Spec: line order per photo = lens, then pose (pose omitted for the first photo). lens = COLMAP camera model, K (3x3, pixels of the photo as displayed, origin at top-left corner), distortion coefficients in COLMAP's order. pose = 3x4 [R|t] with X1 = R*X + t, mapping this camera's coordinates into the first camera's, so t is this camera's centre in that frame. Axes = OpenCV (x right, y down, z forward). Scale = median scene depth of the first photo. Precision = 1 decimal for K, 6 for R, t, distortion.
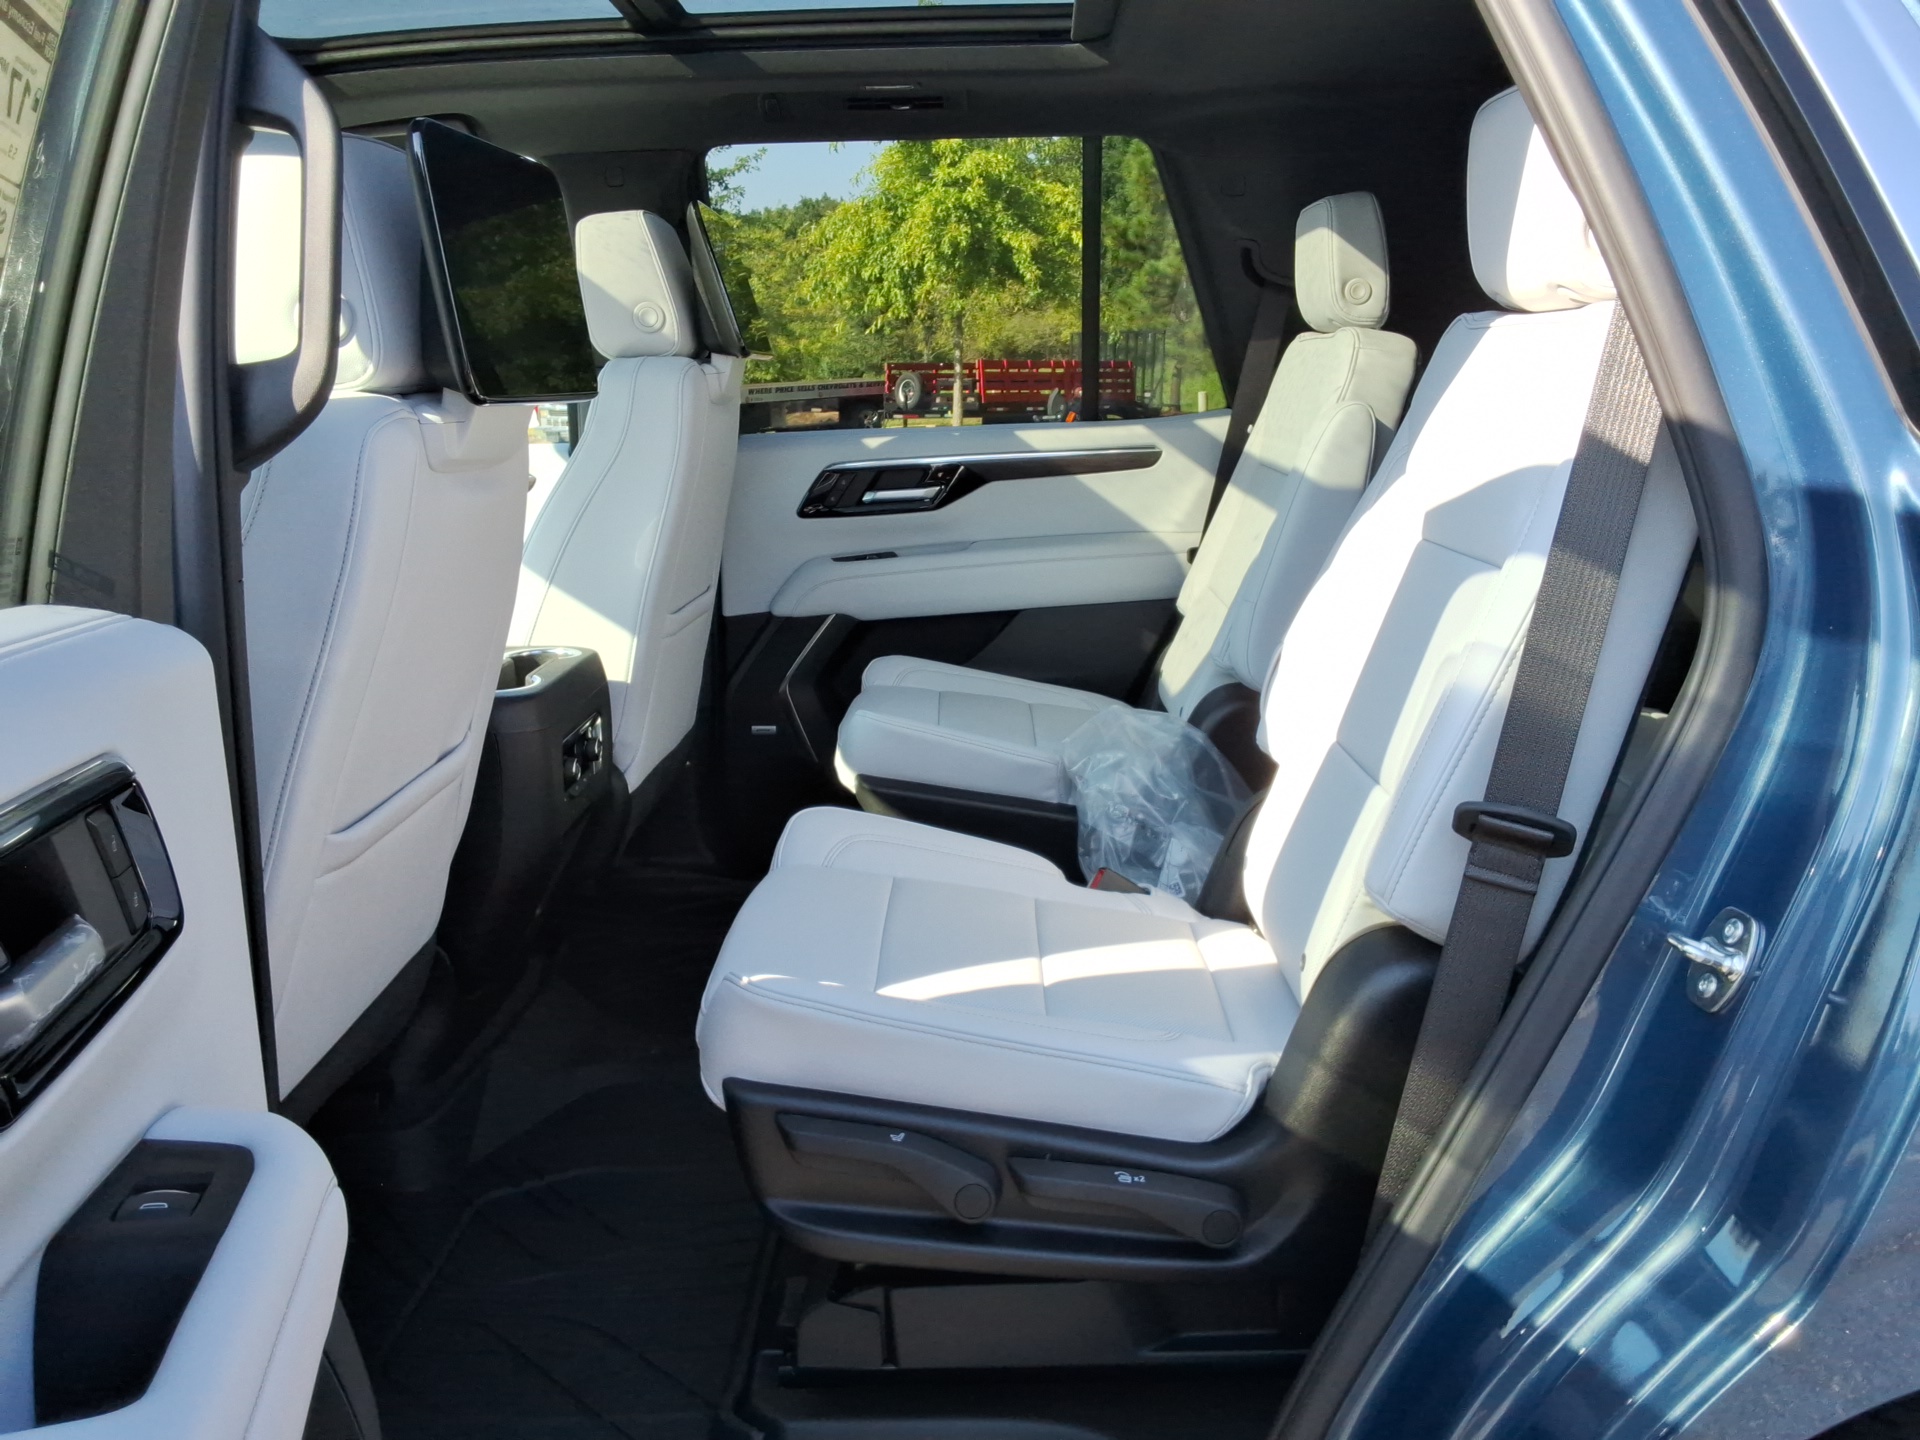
lens RADIAL K [[1546.1, 0, 977.8], [0, 1546.1, 715.8], [0, 0, 1]] dist [0.121611, -0.191766]
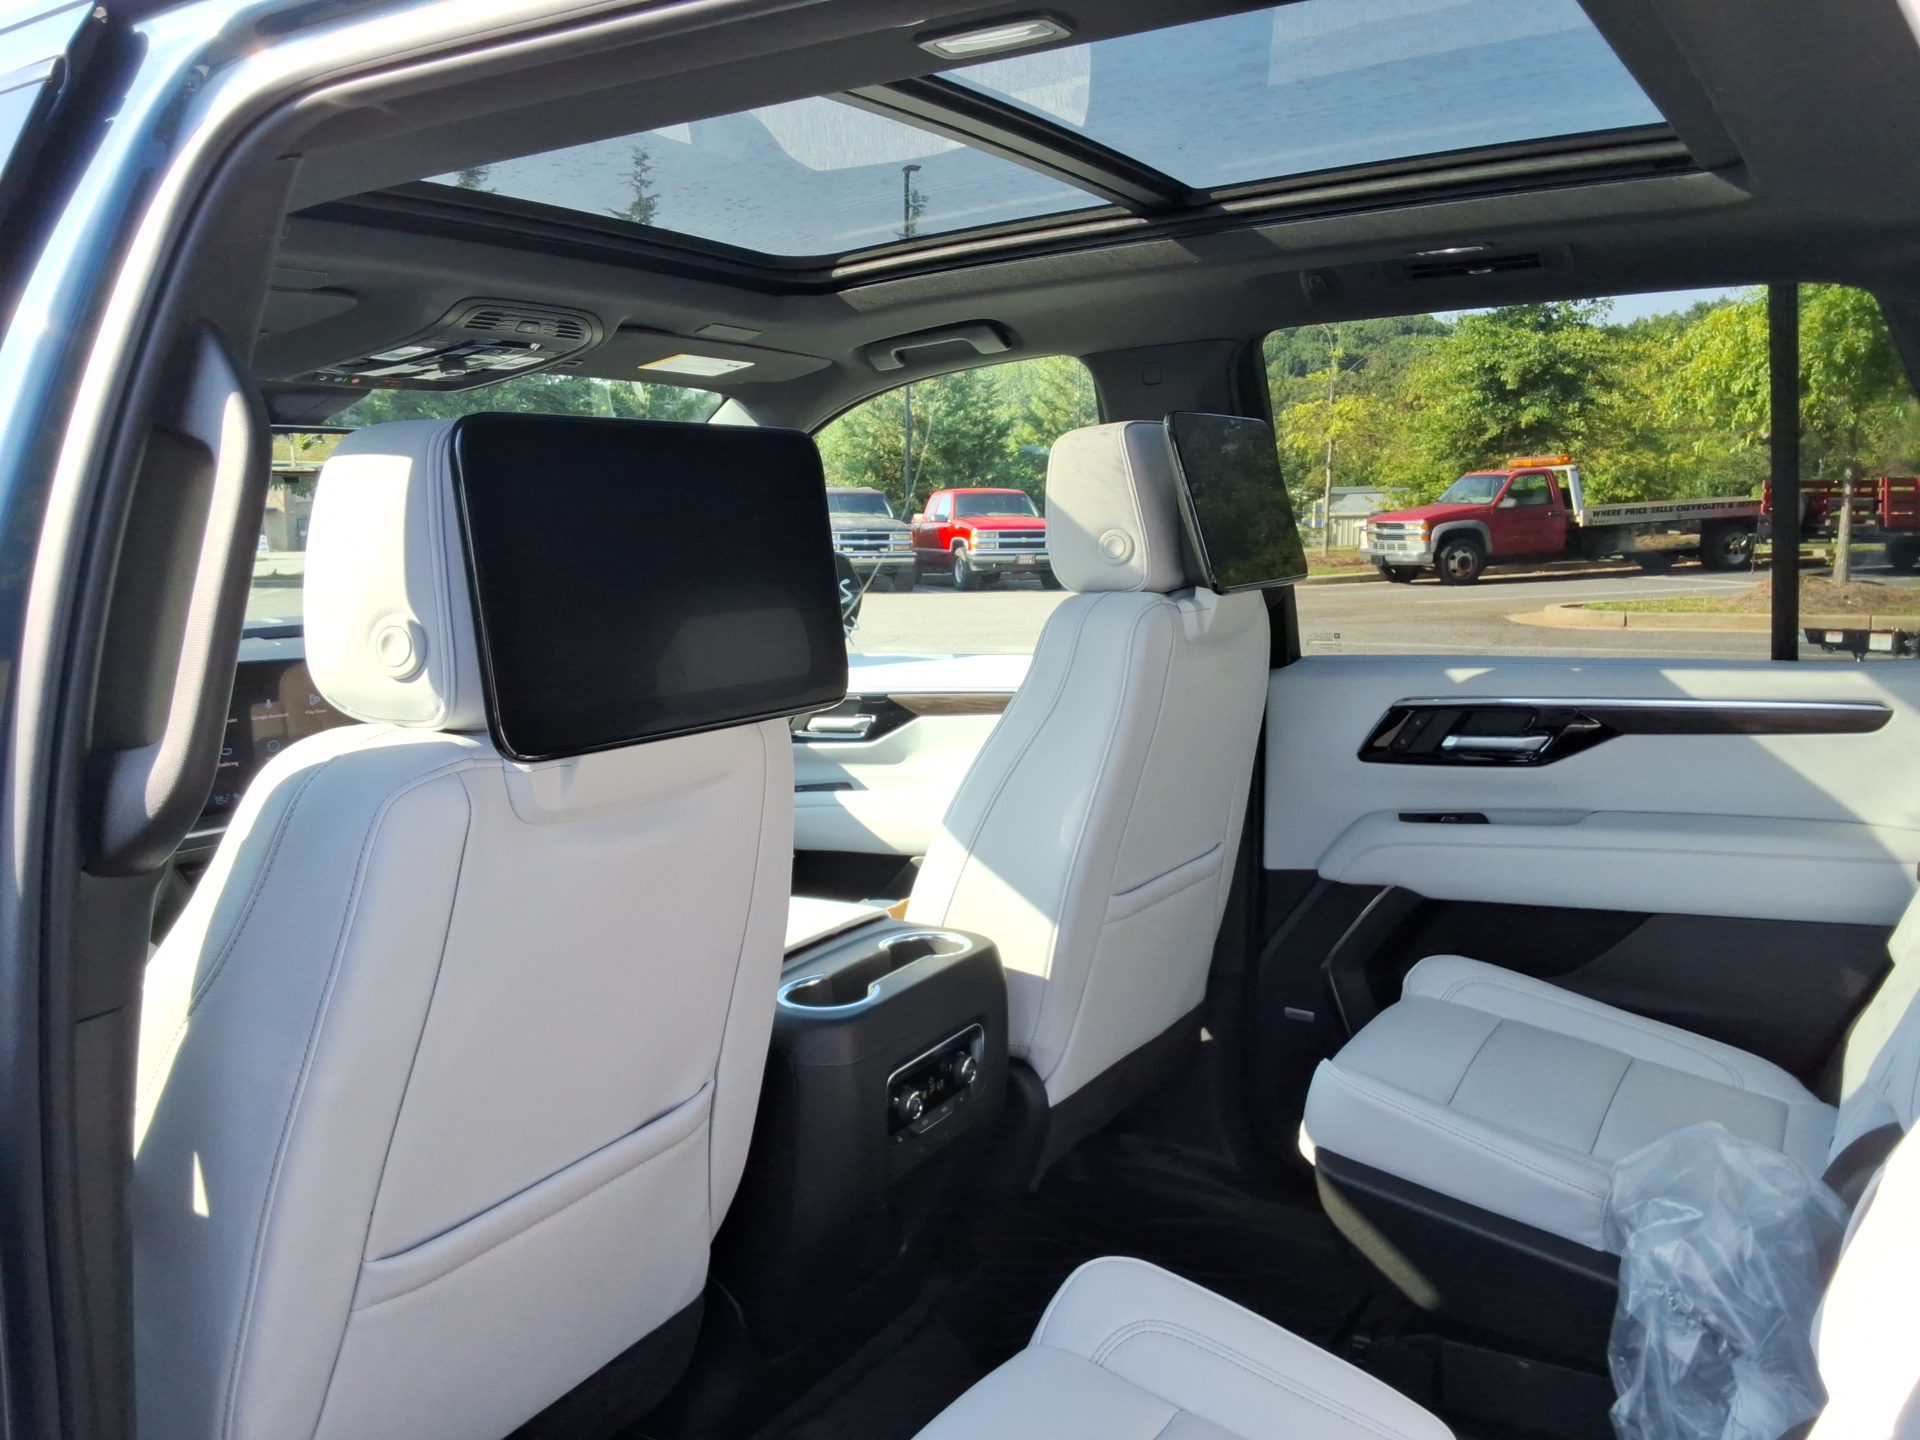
lens RADIAL K [[1546.1, 0, 977.8], [0, 1546.1, 715.8], [0, 0, 1]] dist [0.121611, -0.191766]
pose [[0.864611, 0.069469, -0.497616, 0.115227], [-0.105111, 0.993490, -0.043935, -0.095350], [0.491324, 0.090292, 0.866284, 0.198218]]
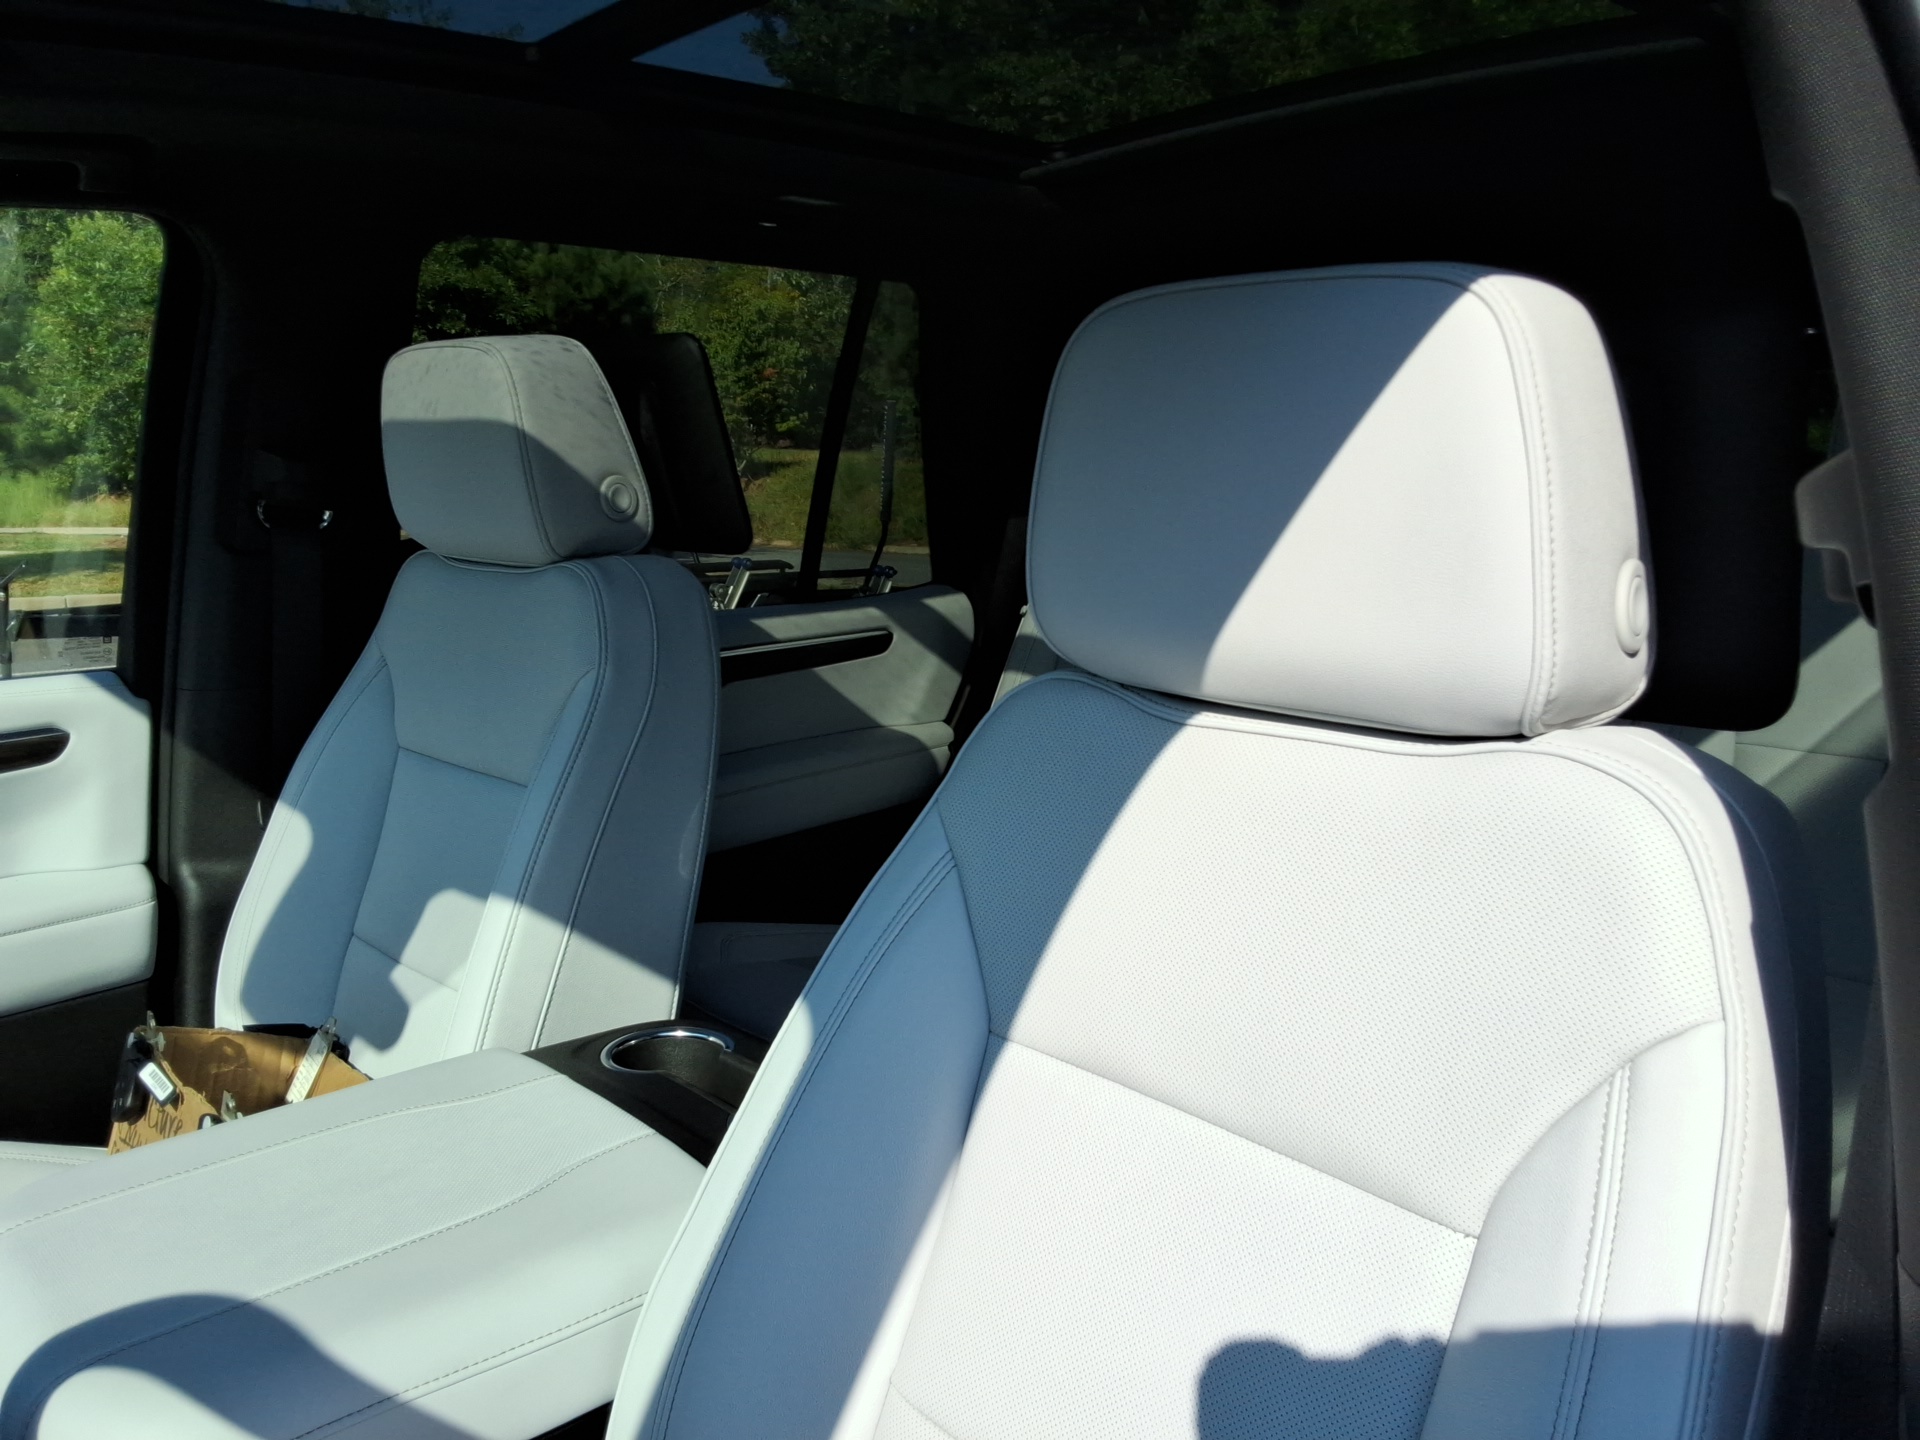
lens RADIAL K [[1546.1, 0, 977.8], [0, 1546.1, 715.8], [0, 0, 1]] dist [0.121611, -0.191766]
pose [[0.736186, -0.082988, 0.671672, -0.436644], [0.127120, 0.991745, -0.016795, -0.104320], [-0.664734, 0.097747, 0.740658, 0.325995]]
